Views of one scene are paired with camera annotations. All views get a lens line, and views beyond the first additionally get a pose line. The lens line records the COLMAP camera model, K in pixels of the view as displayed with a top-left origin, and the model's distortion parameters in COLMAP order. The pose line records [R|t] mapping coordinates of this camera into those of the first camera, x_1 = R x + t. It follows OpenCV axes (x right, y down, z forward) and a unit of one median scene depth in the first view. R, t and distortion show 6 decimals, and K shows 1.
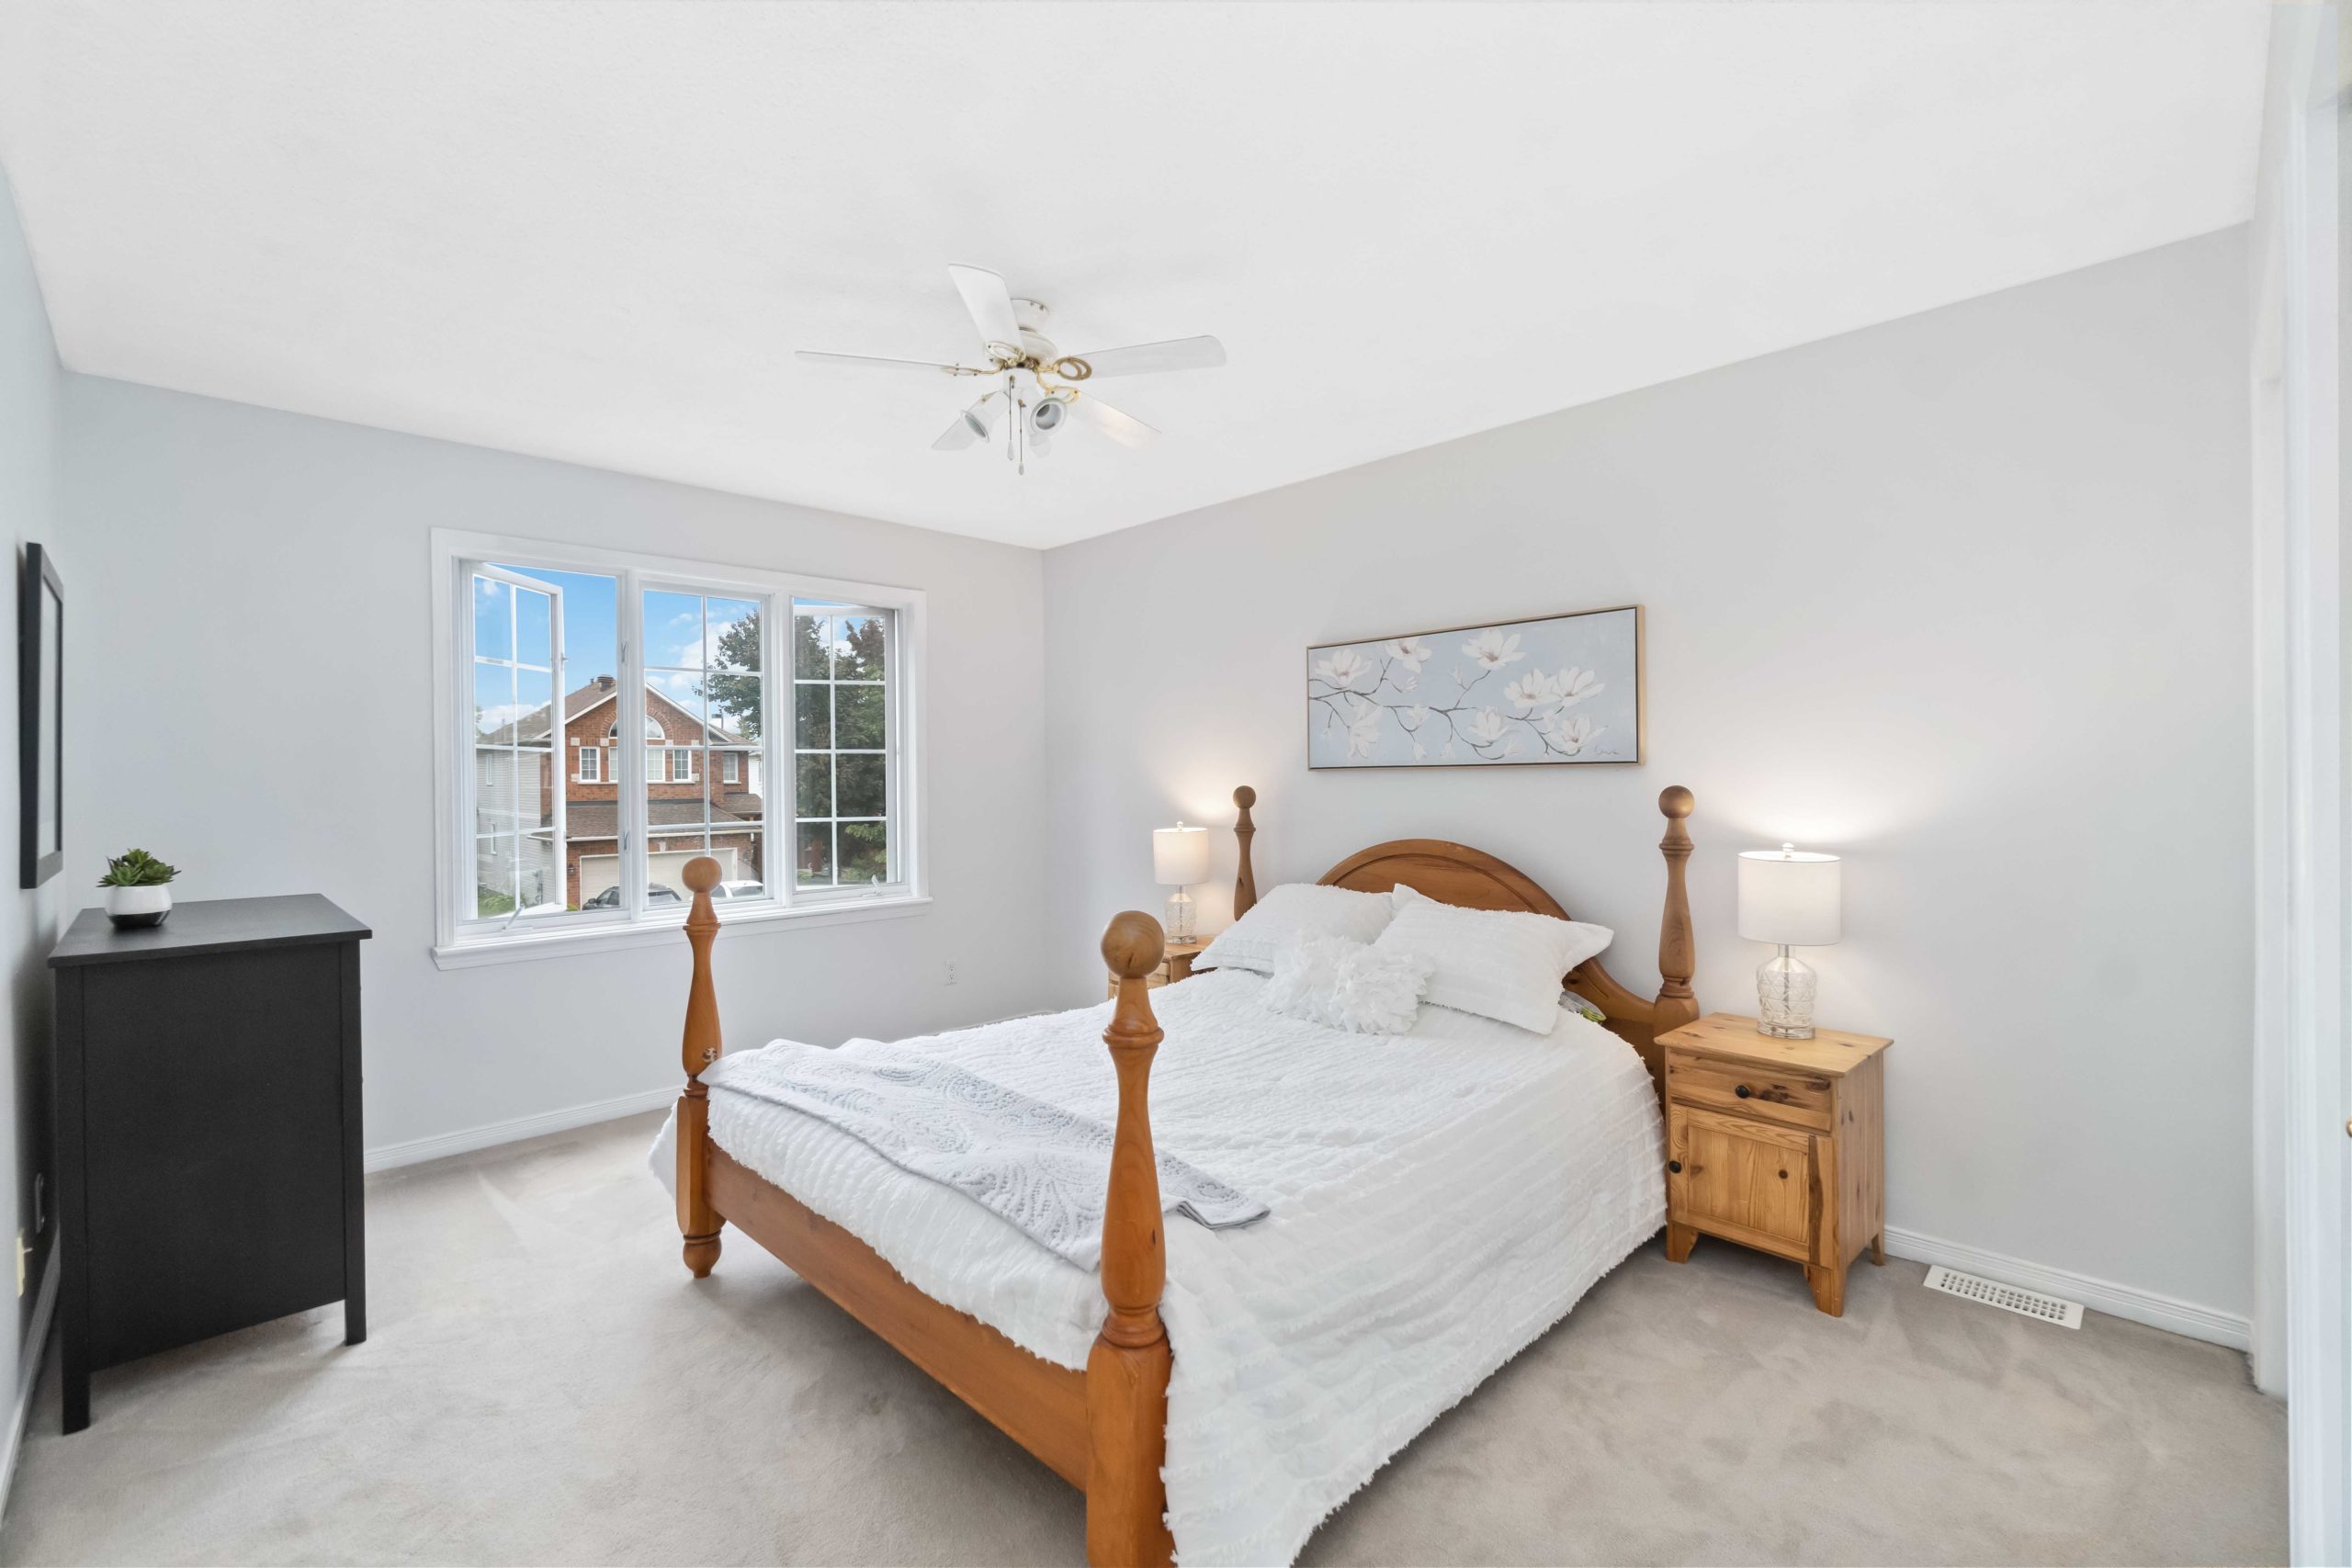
lens RADIAL K [[1010.6, 0, 1160.3], [0, 1010.6, 780.9], [0, 0, 1]] dist [-0.005628, -0.000648]
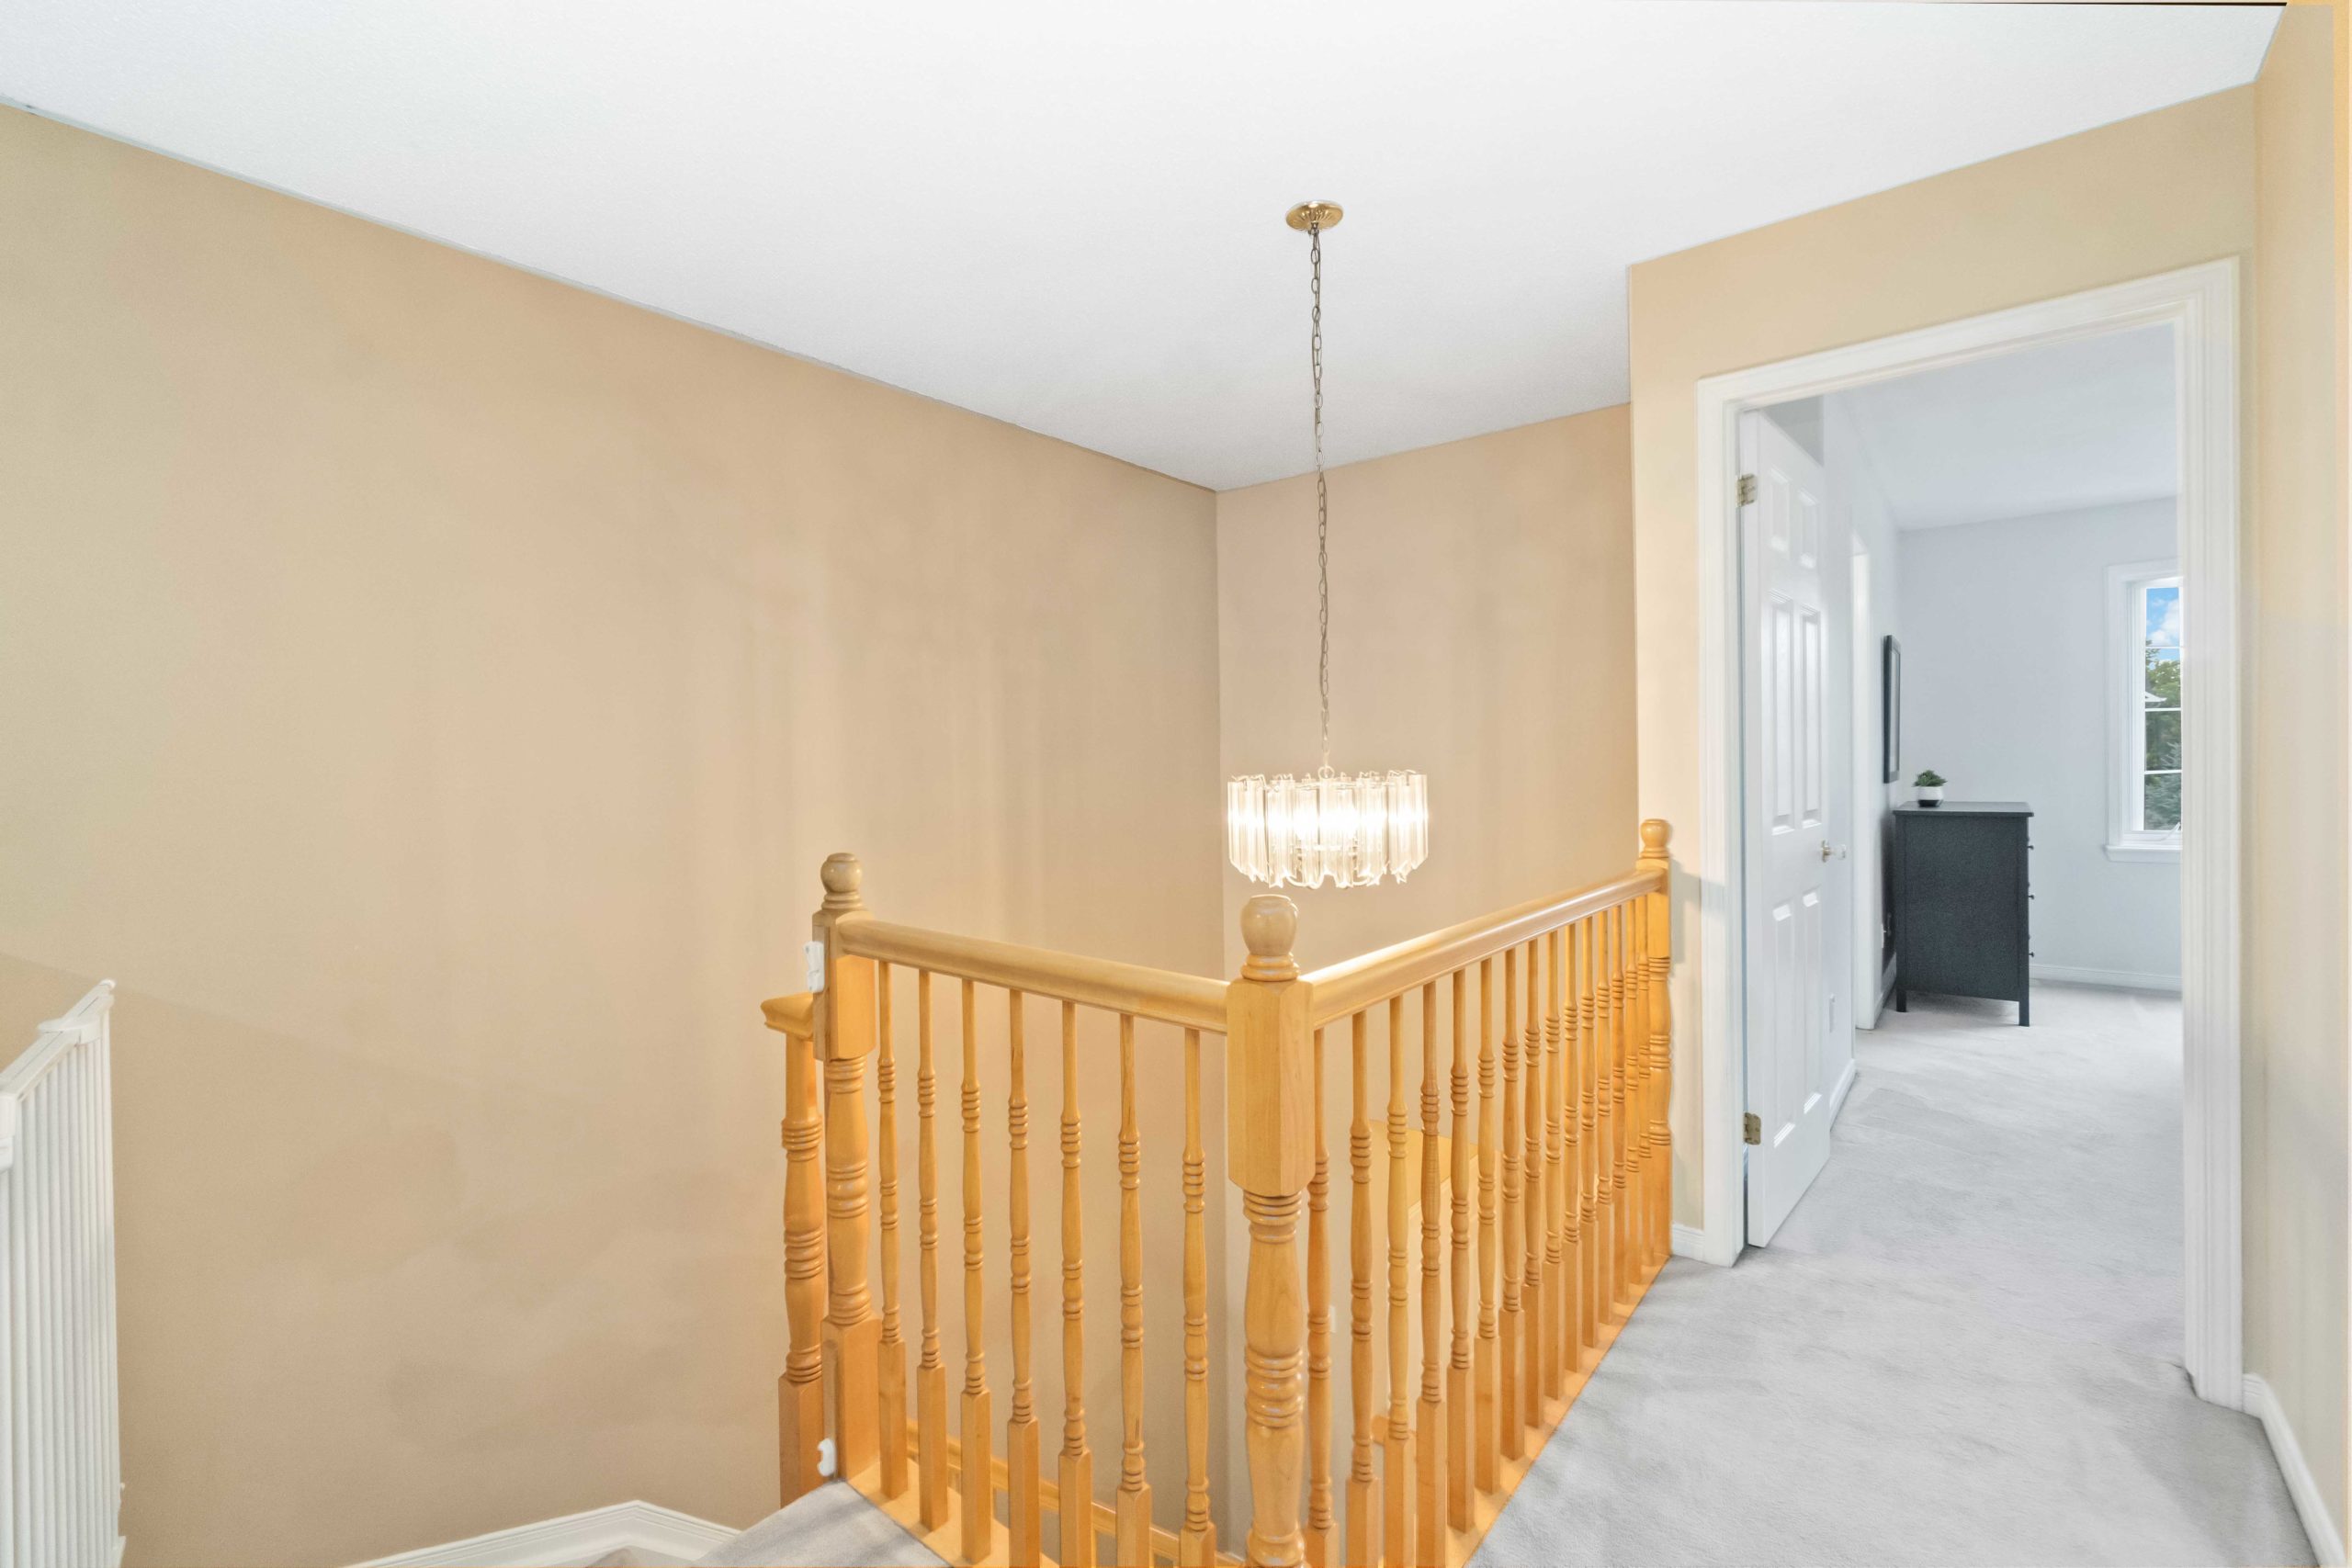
lens RADIAL K [[1010.6, 0, 1160.3], [0, 1010.6, 780.9], [0, 0, 1]] dist [-0.005628, -0.000648]
pose [[0.106835, 0.025826, -0.993941, 0.941568], [0.016067, 0.999487, 0.027697, 0.007774], [0.994147, -0.018929, 0.106365, -0.857375]]
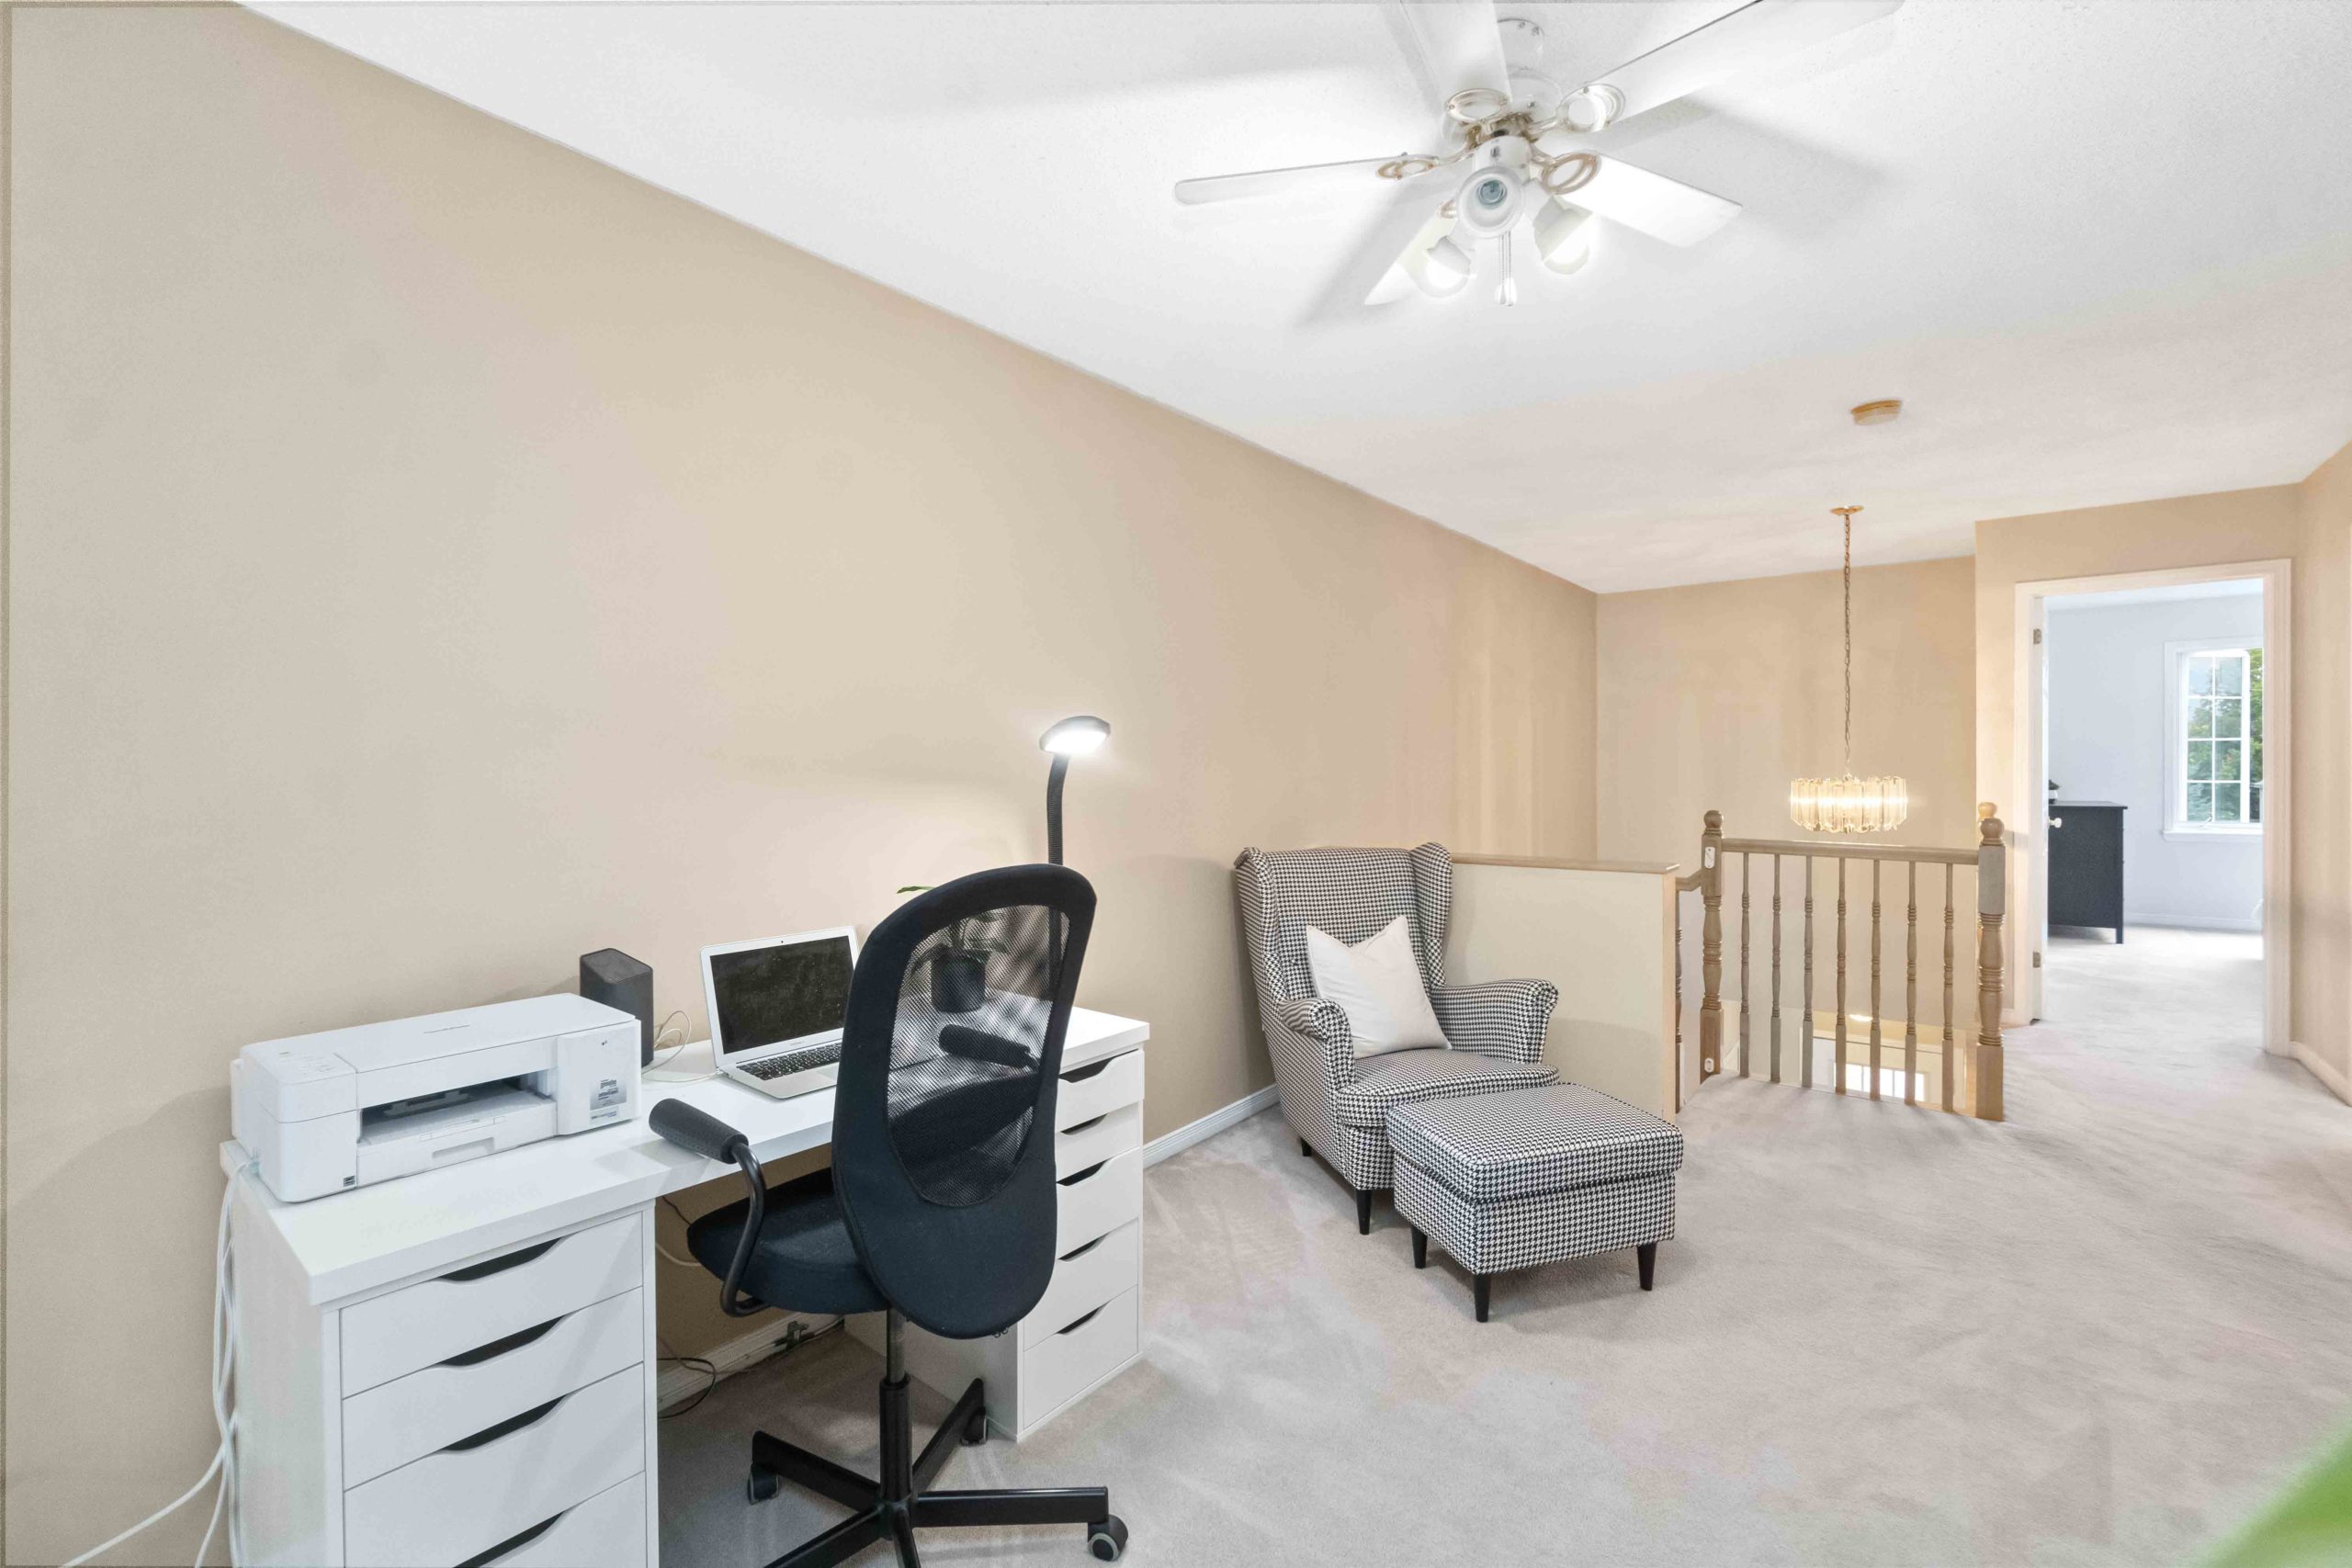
lens RADIAL K [[1010.6, 0, 1160.3], [0, 1010.6, 780.9], [0, 0, 1]] dist [-0.005628, -0.000648]
pose [[0.120083, 0.029602, -0.992322, 1.856307], [0.002877, 0.999541, 0.030165, -0.029737], [0.992760, -0.006477, 0.119942, -2.247078]]
